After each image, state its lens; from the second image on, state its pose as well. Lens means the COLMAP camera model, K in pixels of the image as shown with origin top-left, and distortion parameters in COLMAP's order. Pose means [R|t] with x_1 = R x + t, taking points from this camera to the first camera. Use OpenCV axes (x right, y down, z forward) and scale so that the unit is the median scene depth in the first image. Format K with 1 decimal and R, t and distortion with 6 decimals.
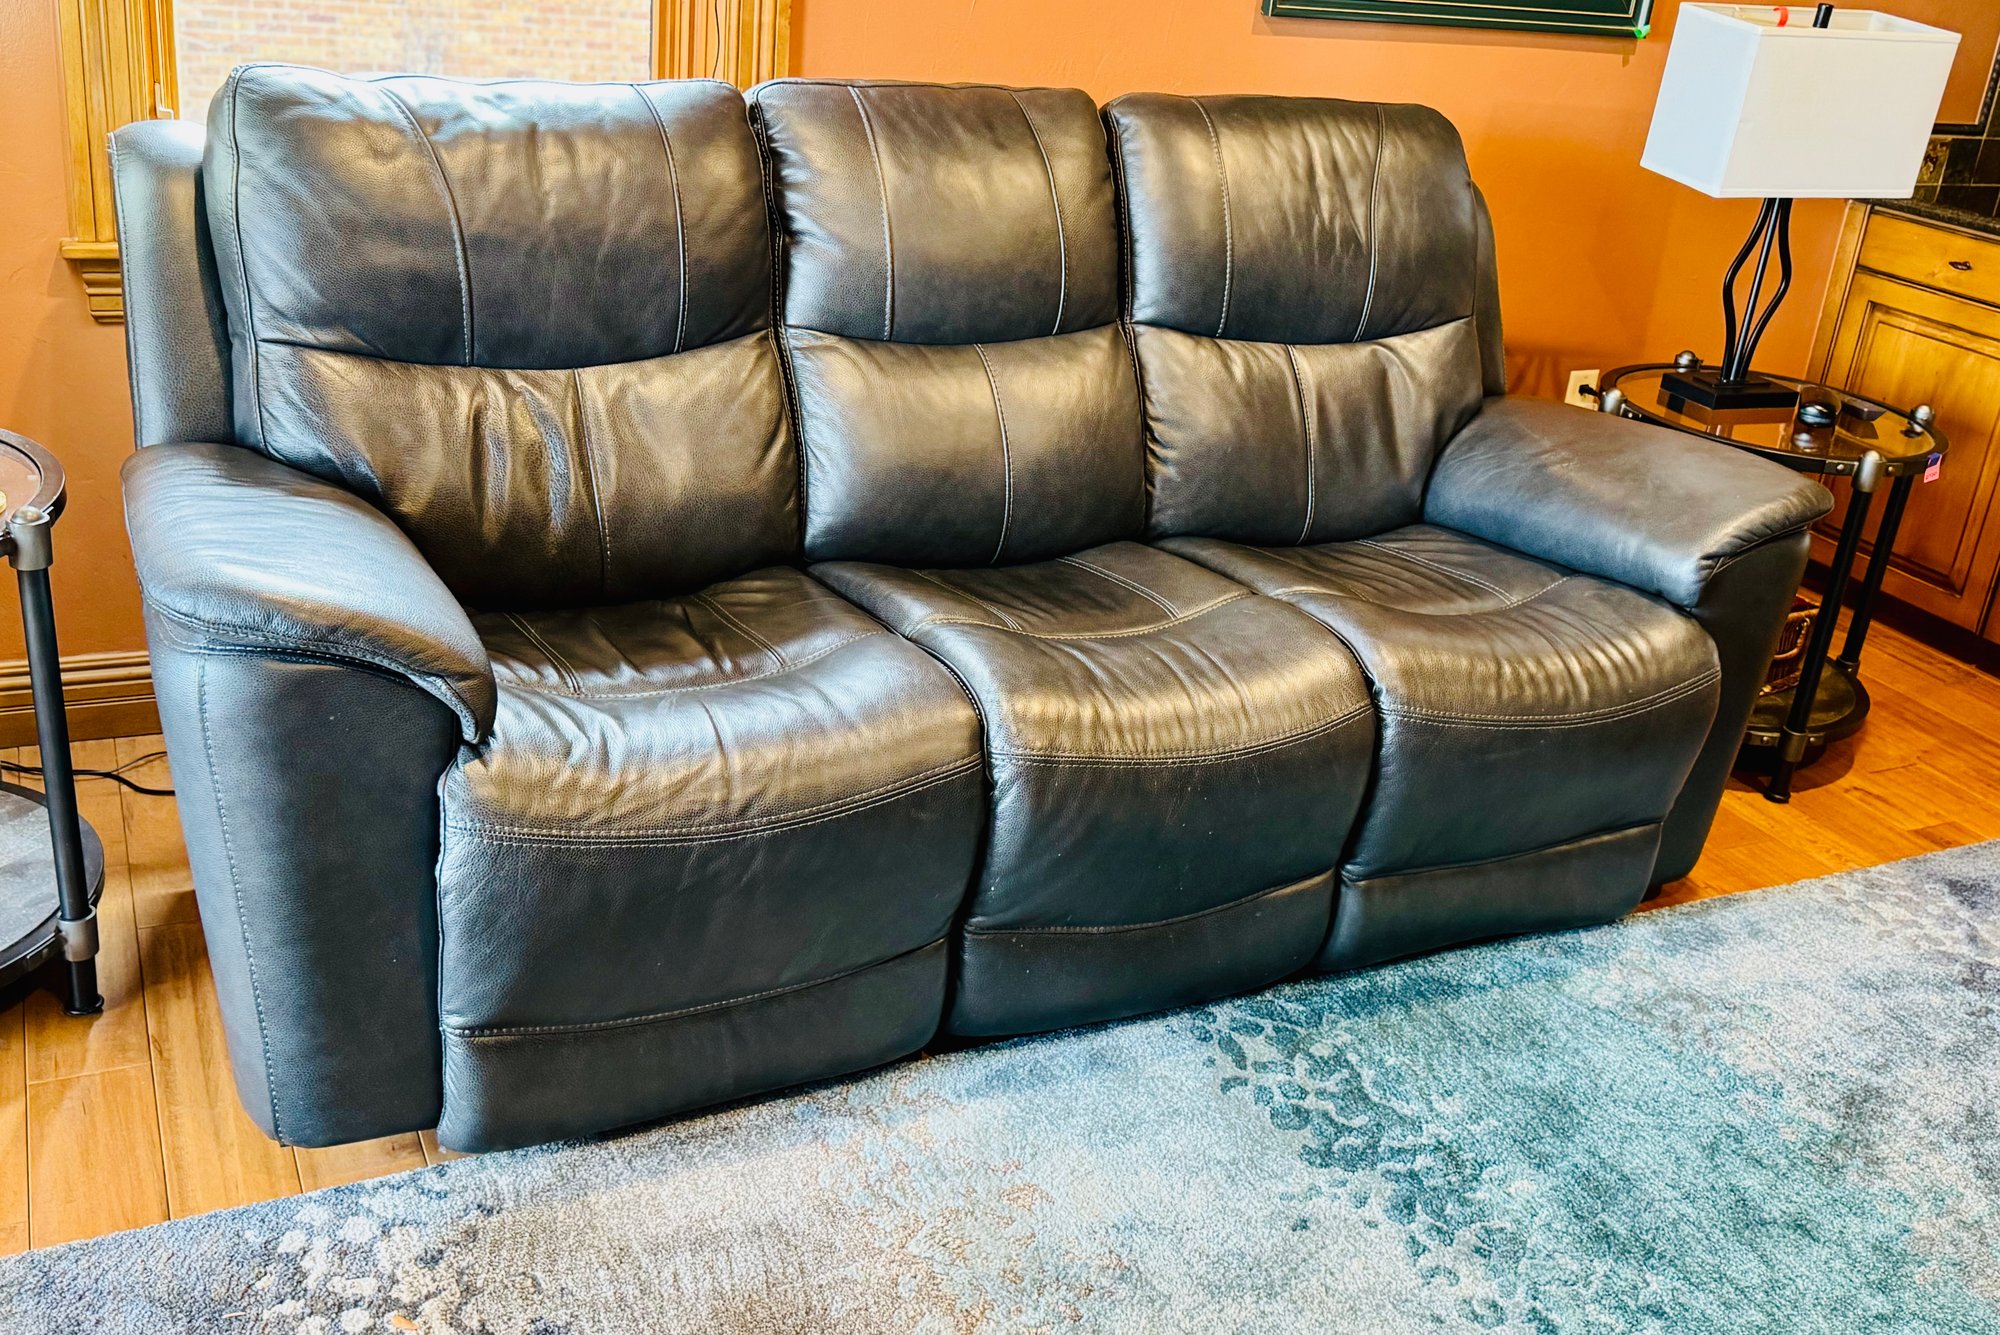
lens RADIAL K [[1884.7, 0, 1002.2], [0, 1884.7, 661.5], [0, 0, 1]] dist [0.167979, 0.000000]
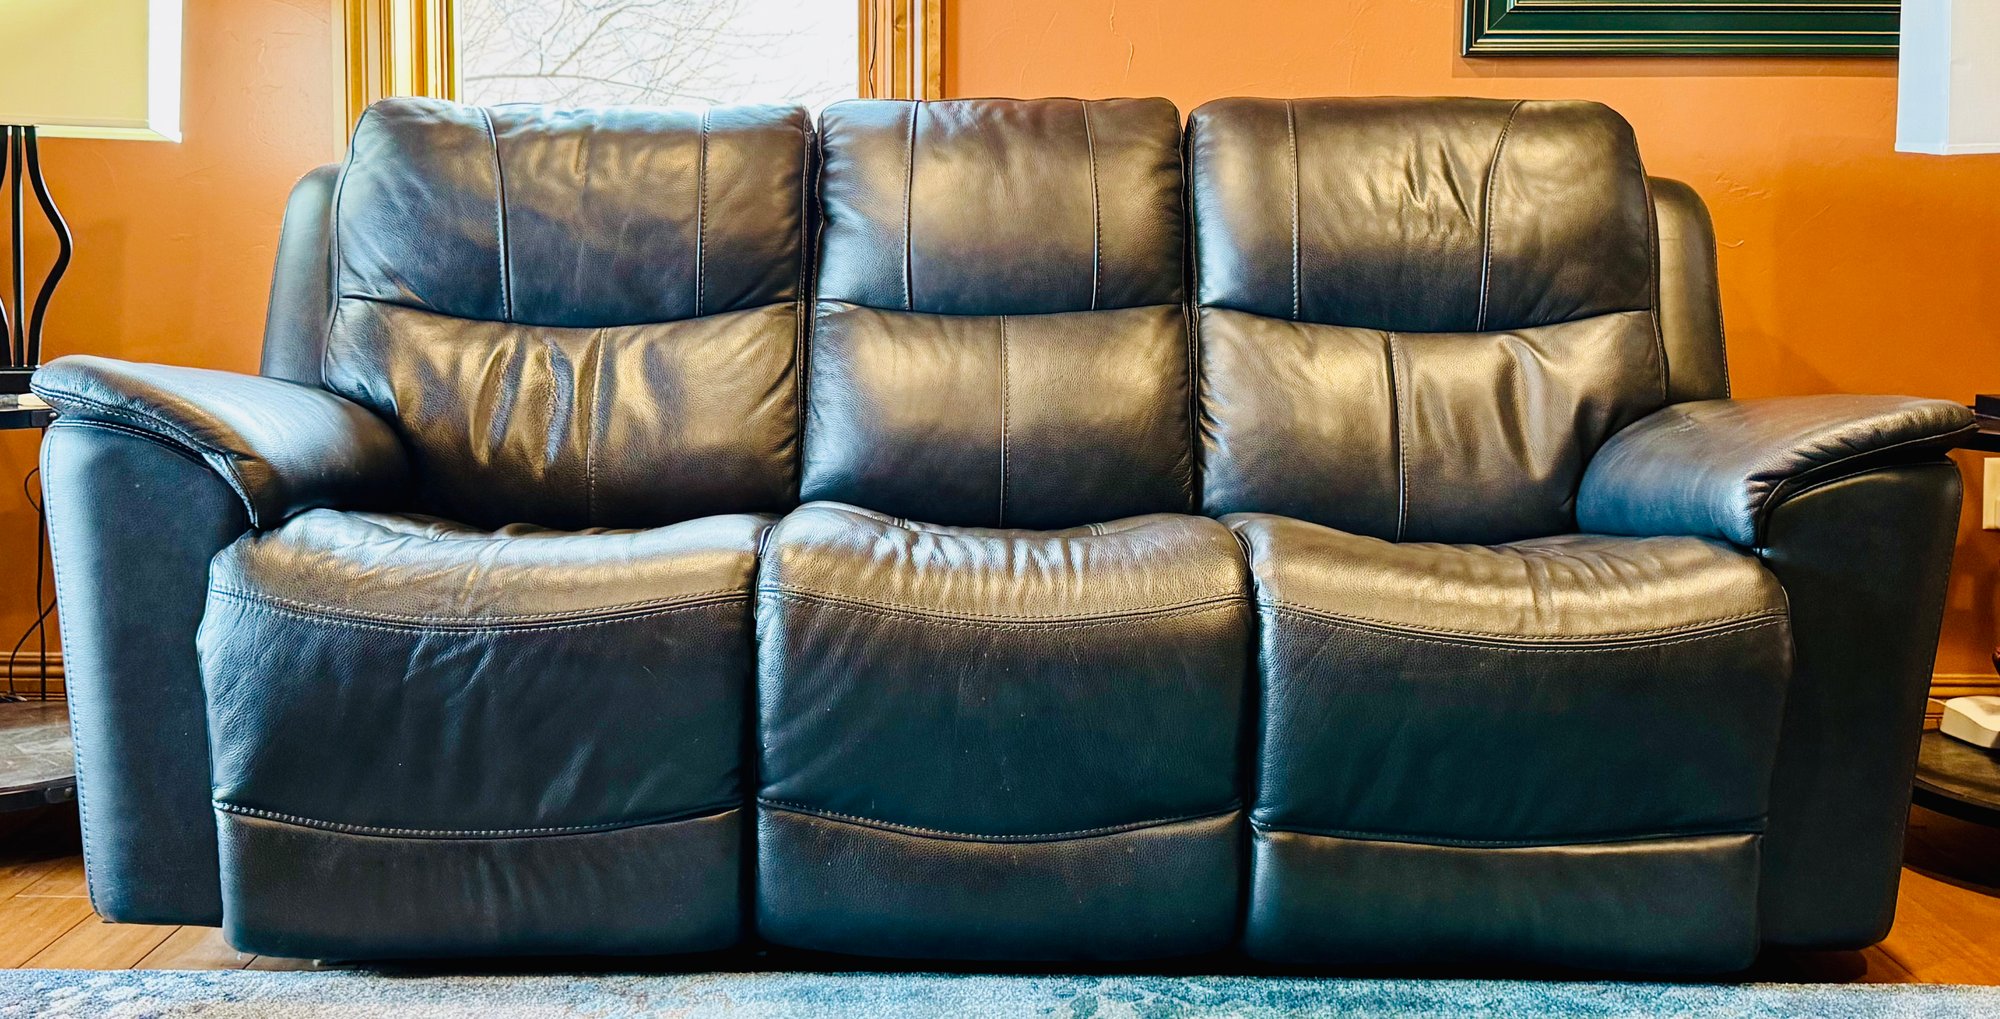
lens RADIAL K [[2001.1, 0, 999.9], [0, 2001.1, 505.1], [0, 0, 1]] dist [0.119939, 0.000000]
pose [[0.887472, -0.038702, -0.459233, 0.488191], [-0.110167, 0.949763, -0.292939, 0.248197], [0.447500, 0.310568, 0.838625, 0.151832]]
